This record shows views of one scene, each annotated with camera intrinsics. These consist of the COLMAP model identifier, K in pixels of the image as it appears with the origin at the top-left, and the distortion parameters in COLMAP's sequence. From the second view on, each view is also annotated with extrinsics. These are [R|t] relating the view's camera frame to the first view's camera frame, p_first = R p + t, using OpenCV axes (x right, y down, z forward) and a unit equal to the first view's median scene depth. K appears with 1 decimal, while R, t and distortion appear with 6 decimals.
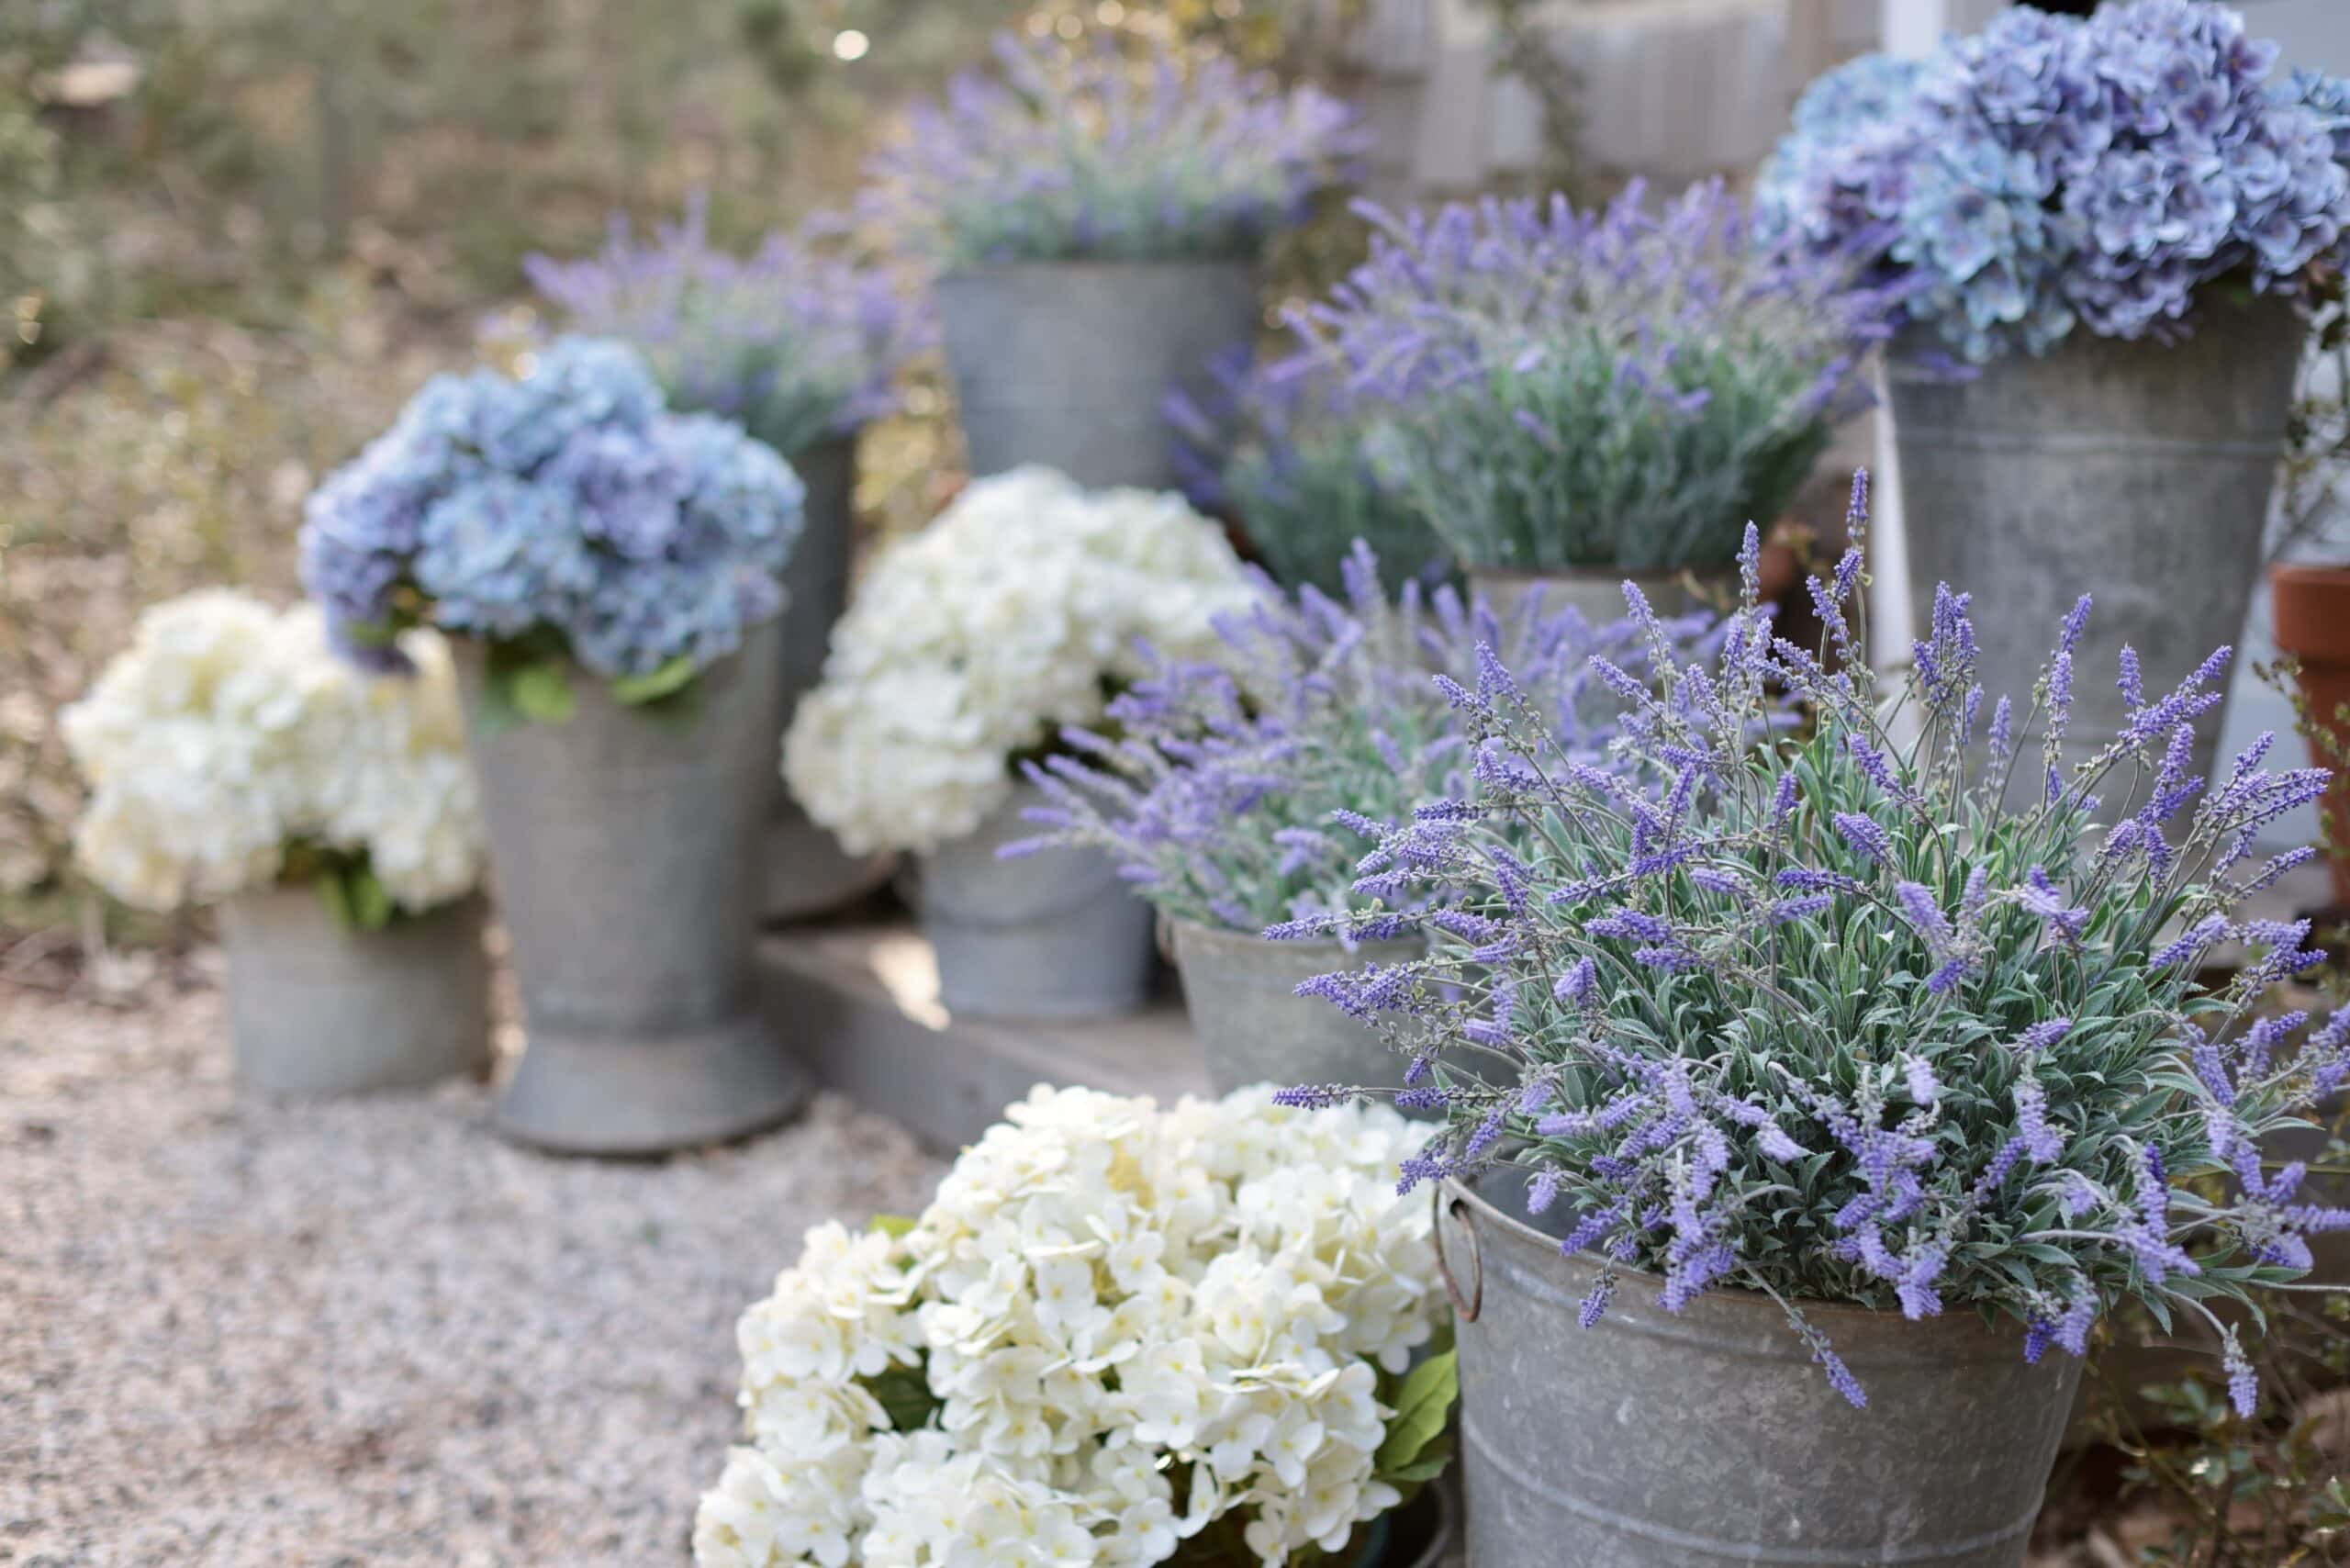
lens RADIAL K [[3165.4, 0, 1200.8], [0, 3165.4, 774.9], [0, 0, 1]] dist [-0.101390, 0.000000]
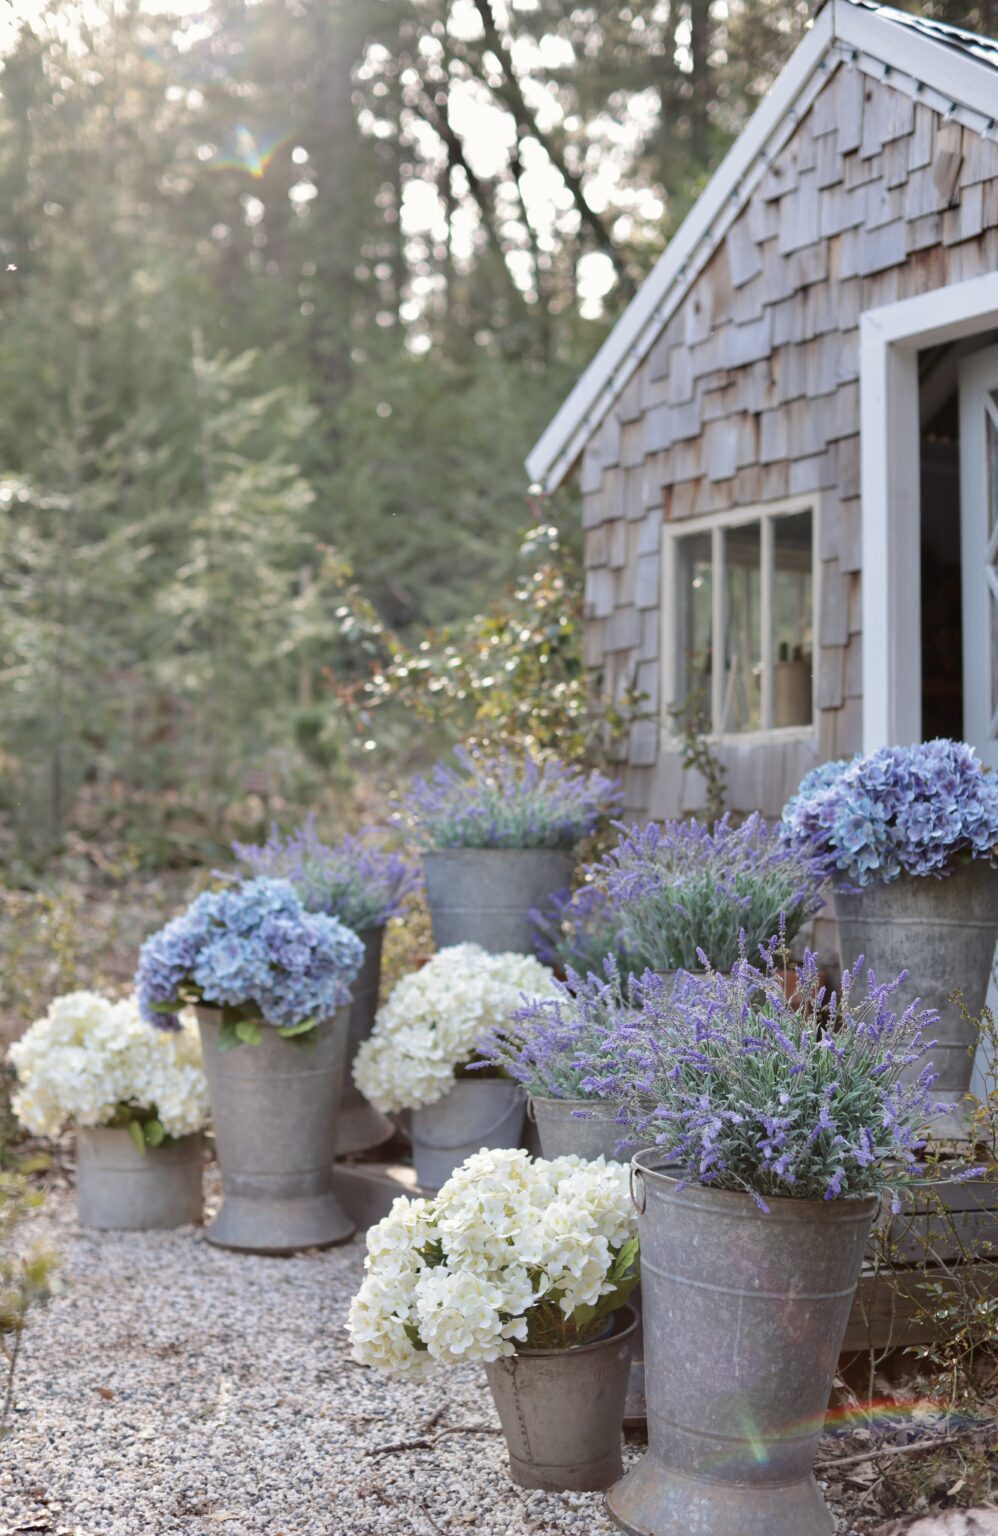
lens RADIAL K [[1972.0, 0, 509.0], [0, 1972.0, 761.8], [0, 0, 1]] dist [-0.128162, 0.000000]
pose [[0.999739, 0.016326, -0.016010, -0.006419], [-0.019381, 0.976565, -0.214349, 0.100378], [0.012135, 0.214603, 0.976626, -0.488227]]
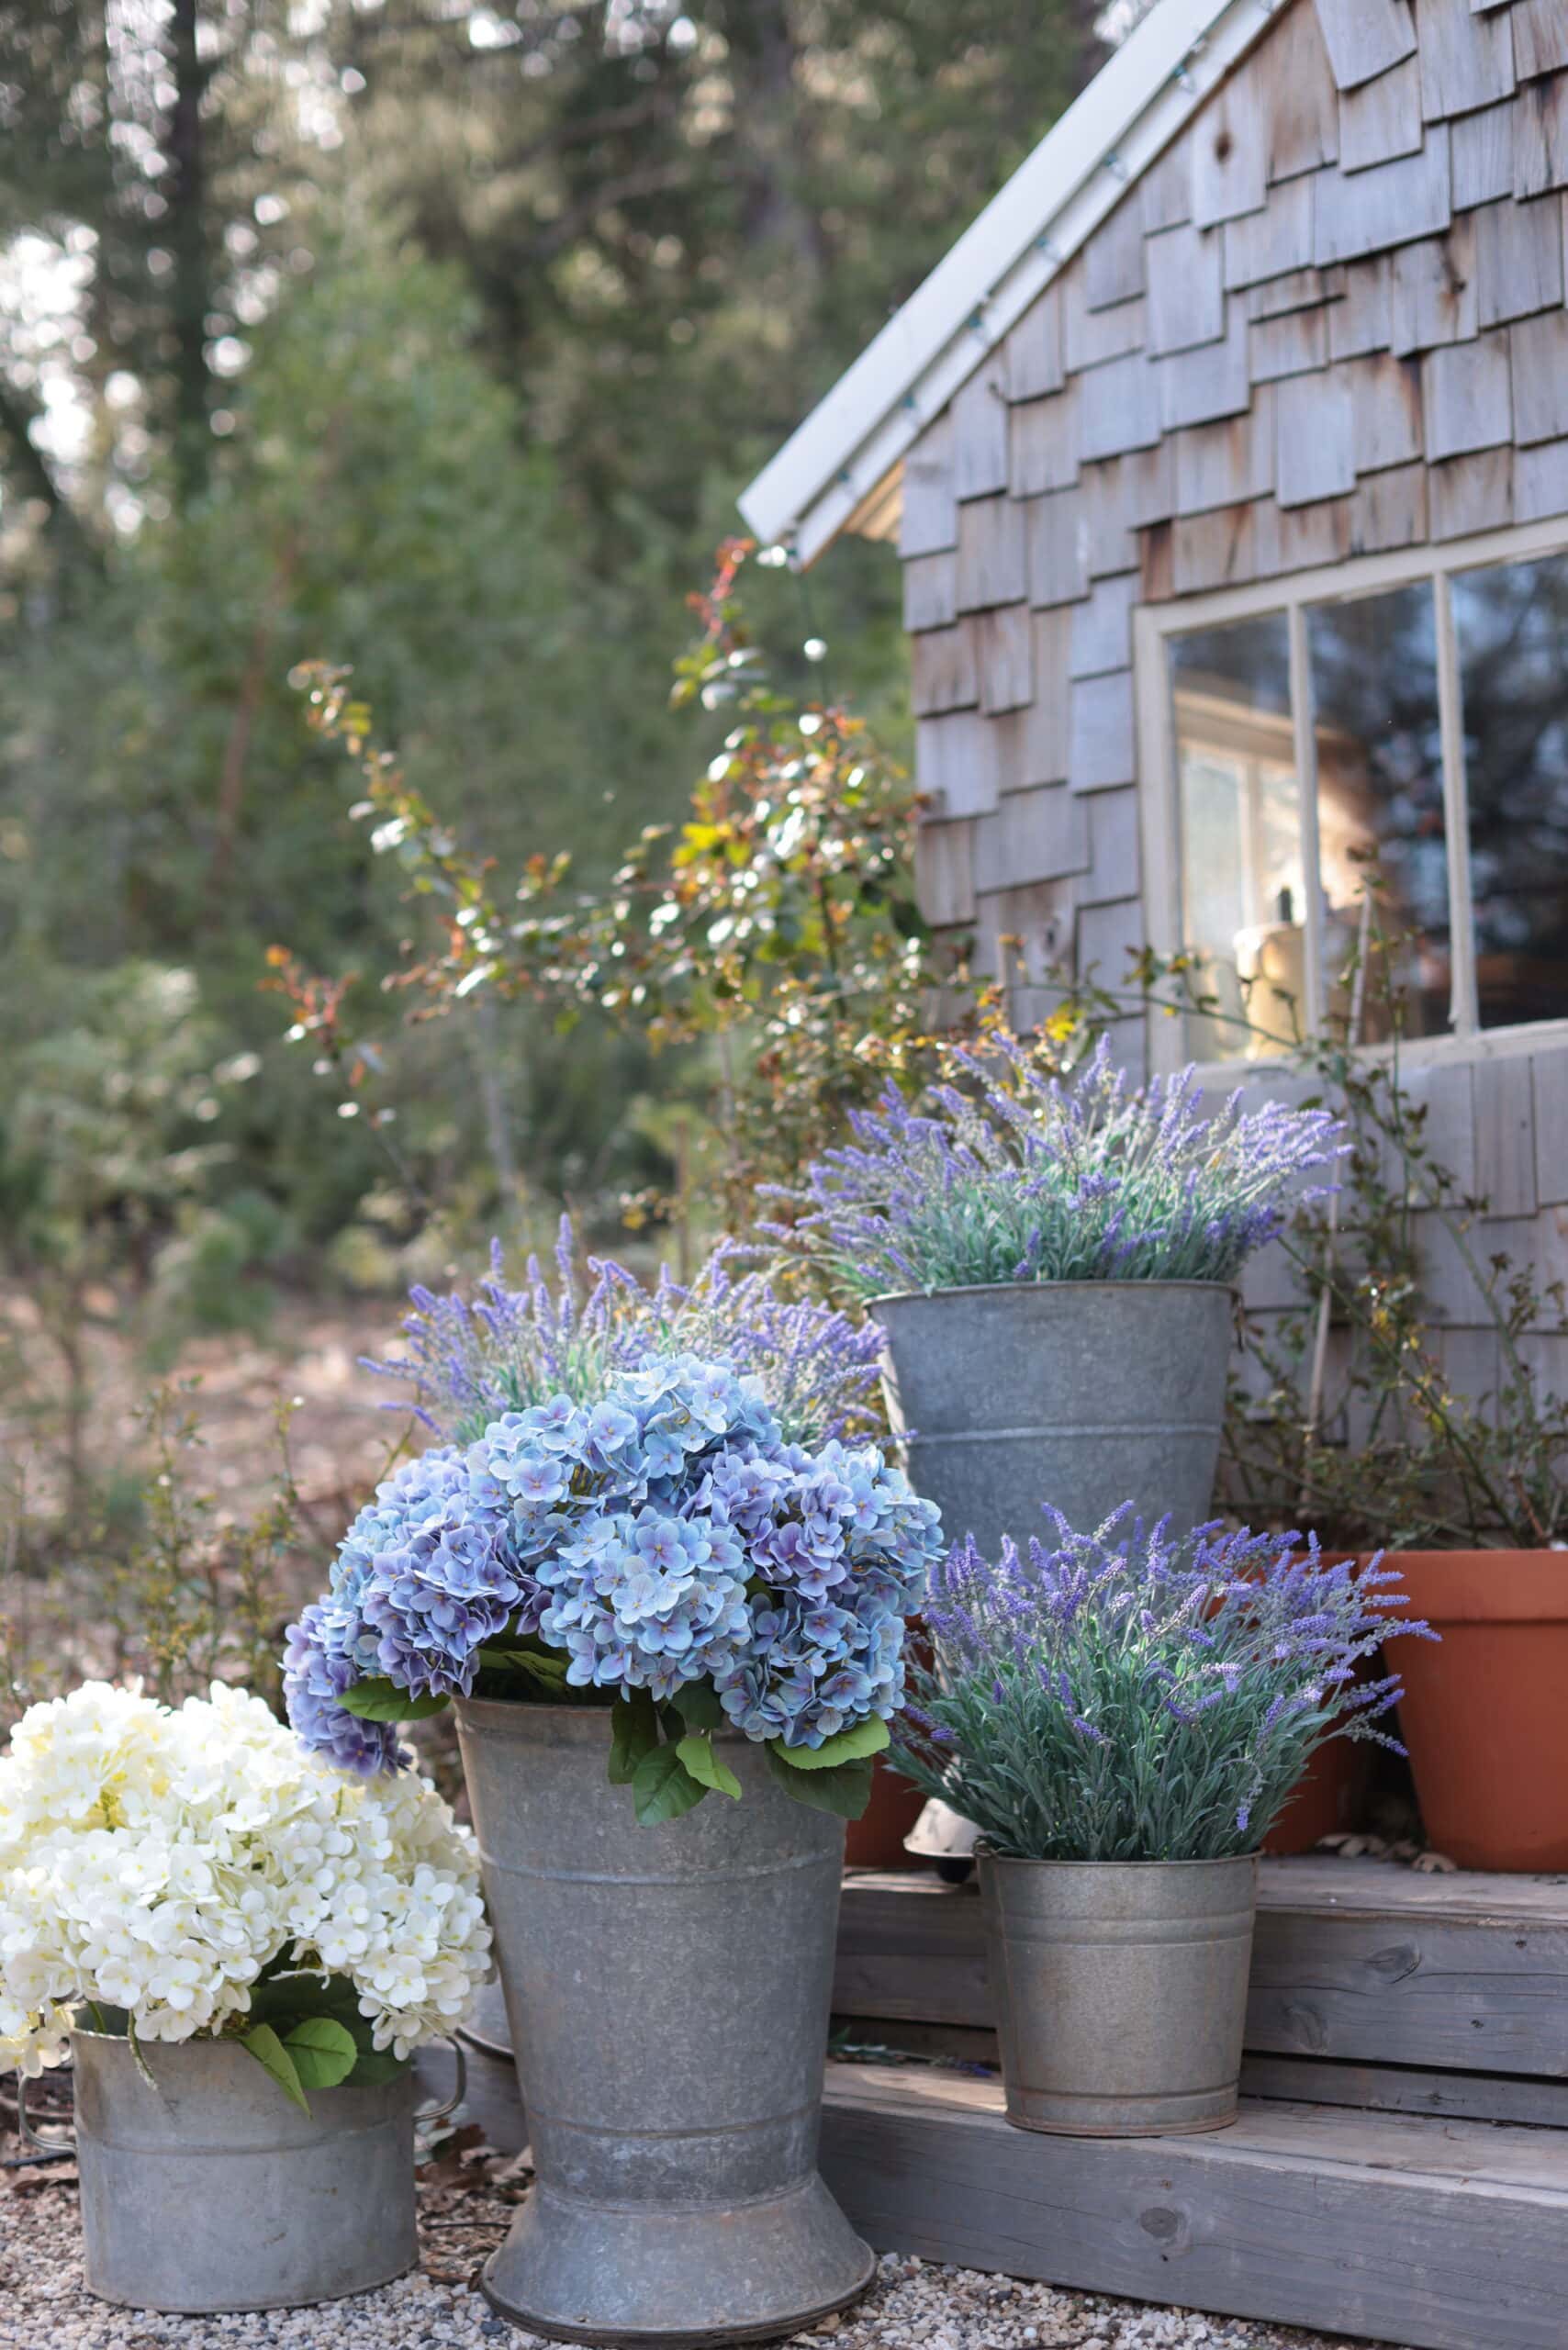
lens RADIAL K [[3165.4, 0, 798.5], [0, 3165.4, 1189.9], [0, 0, 1]] dist [-0.101390, 0.000000]
pose [[0.971059, 0.000120, 0.238839, -0.473302], [0.055564, 0.972449, -0.226398, 0.018770], [-0.232286, 0.233117, 0.944299, 0.213025]]
